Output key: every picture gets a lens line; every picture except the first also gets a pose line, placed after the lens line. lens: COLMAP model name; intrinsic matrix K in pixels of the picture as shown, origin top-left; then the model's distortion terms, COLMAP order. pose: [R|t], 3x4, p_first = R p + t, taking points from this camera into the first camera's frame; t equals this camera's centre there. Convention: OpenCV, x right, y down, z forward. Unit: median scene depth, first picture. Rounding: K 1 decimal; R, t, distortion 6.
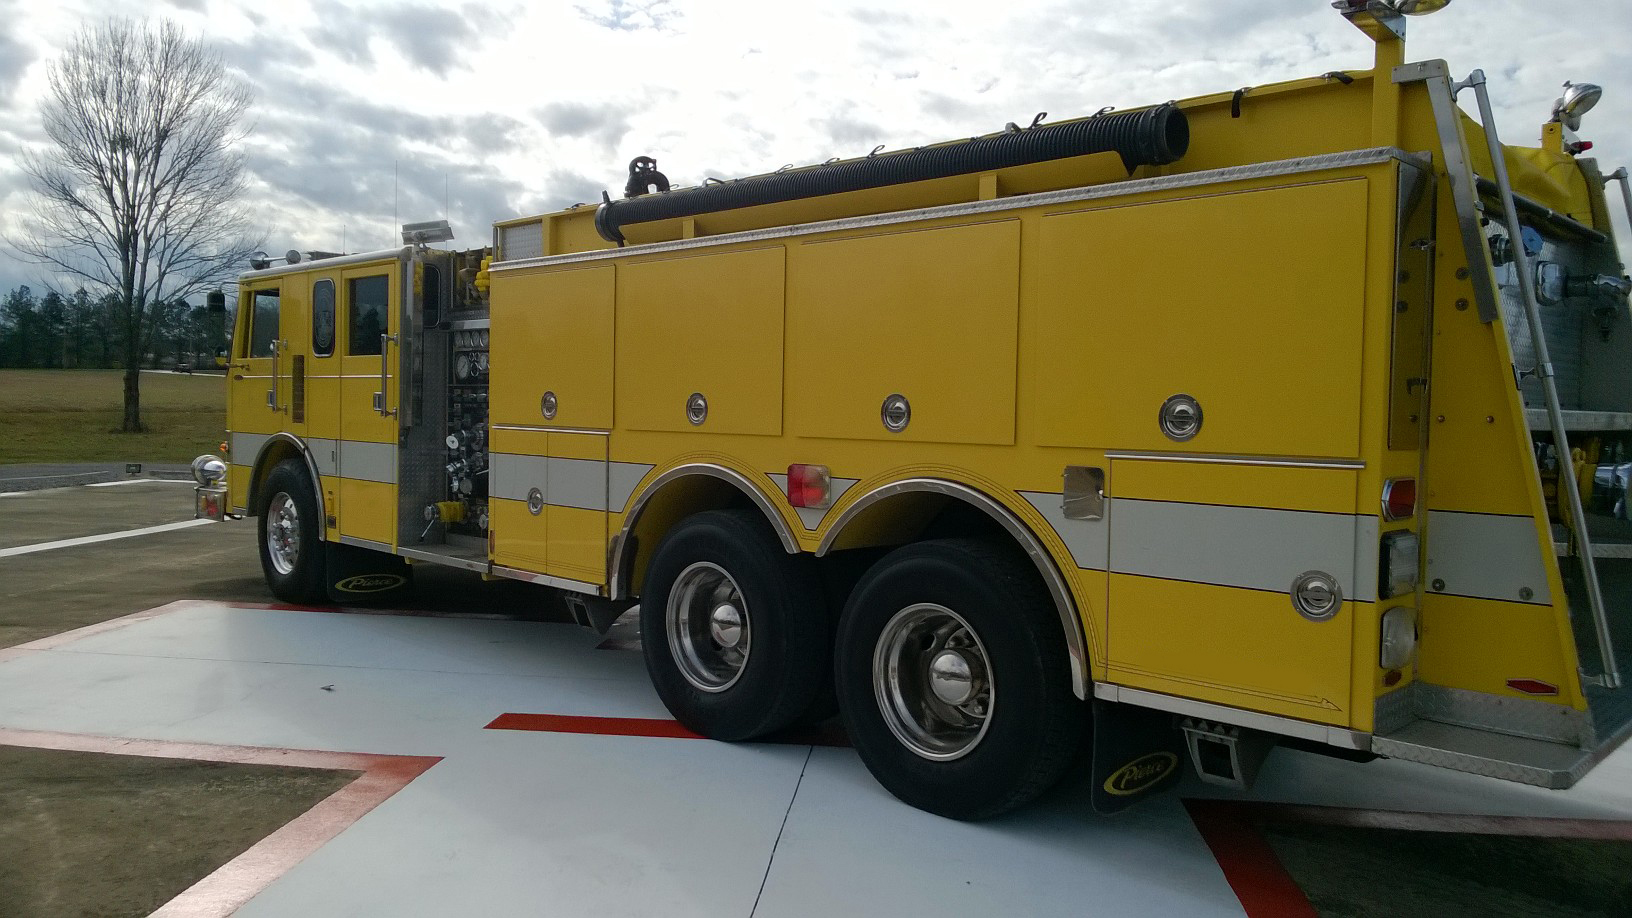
lens RADIAL K [[1239.7, 0, 816.0], [0, 1239.7, 459.0], [0, 0, 1]] dist [0.015231, -0.085913]
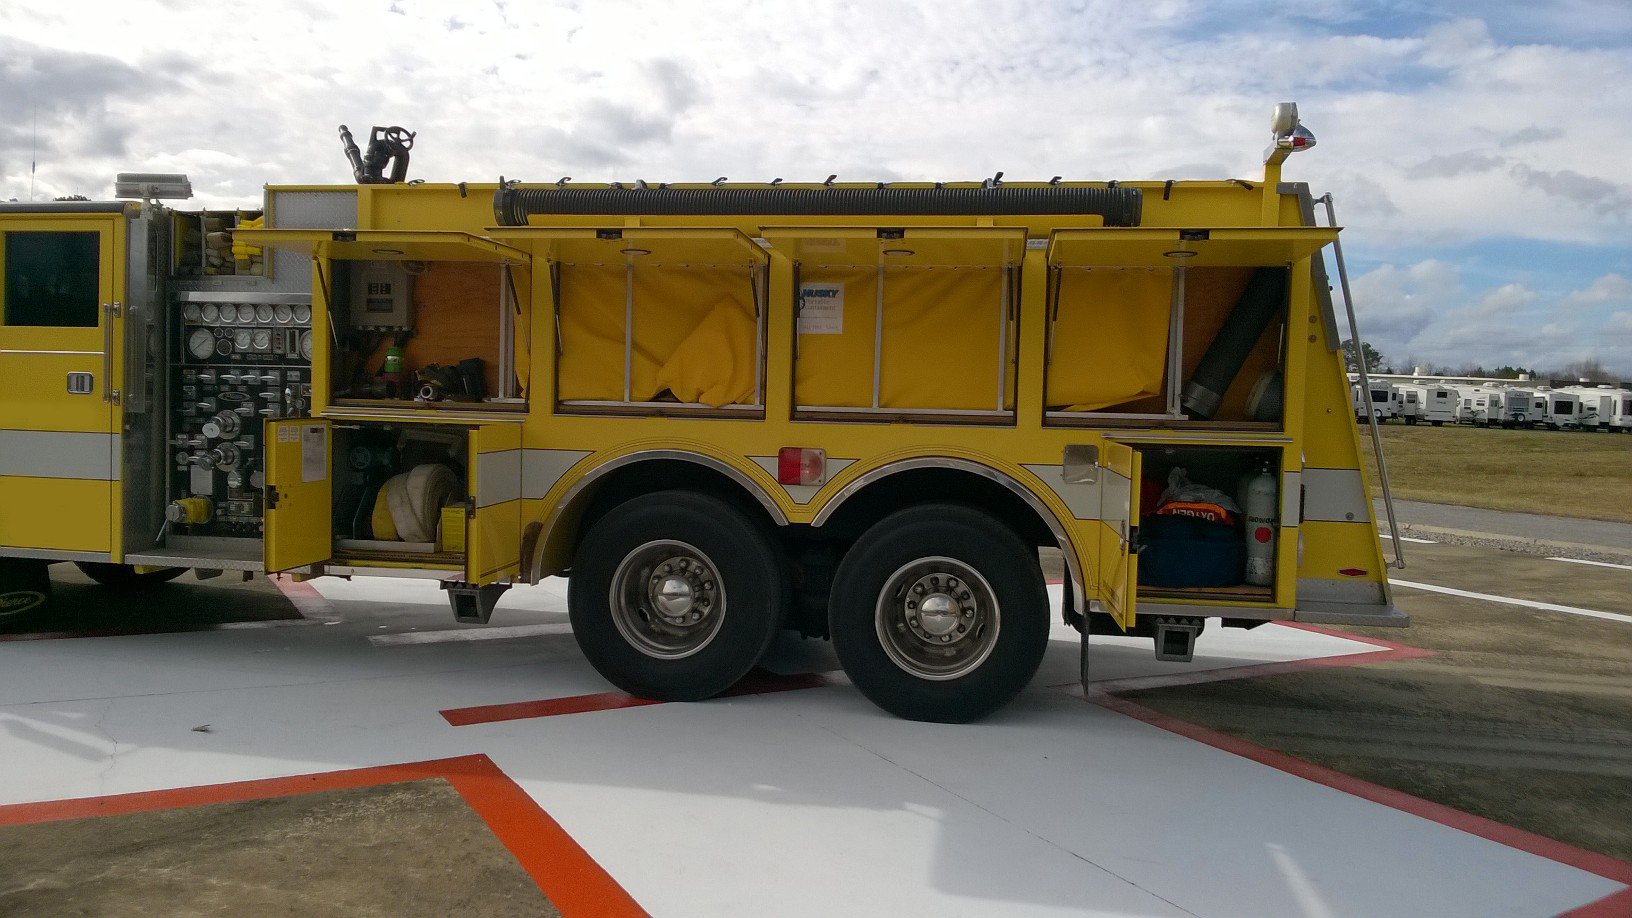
lens RADIAL K [[1239.7, 0, 816.0], [0, 1239.7, 459.0], [0, 0, 1]] dist [0.015231, -0.085913]
pose [[0.808994, -0.028474, 0.587127, -0.684424], [0.014709, 0.999494, 0.028206, -0.017226], [-0.587633, -0.014182, 0.809003, 0.056411]]
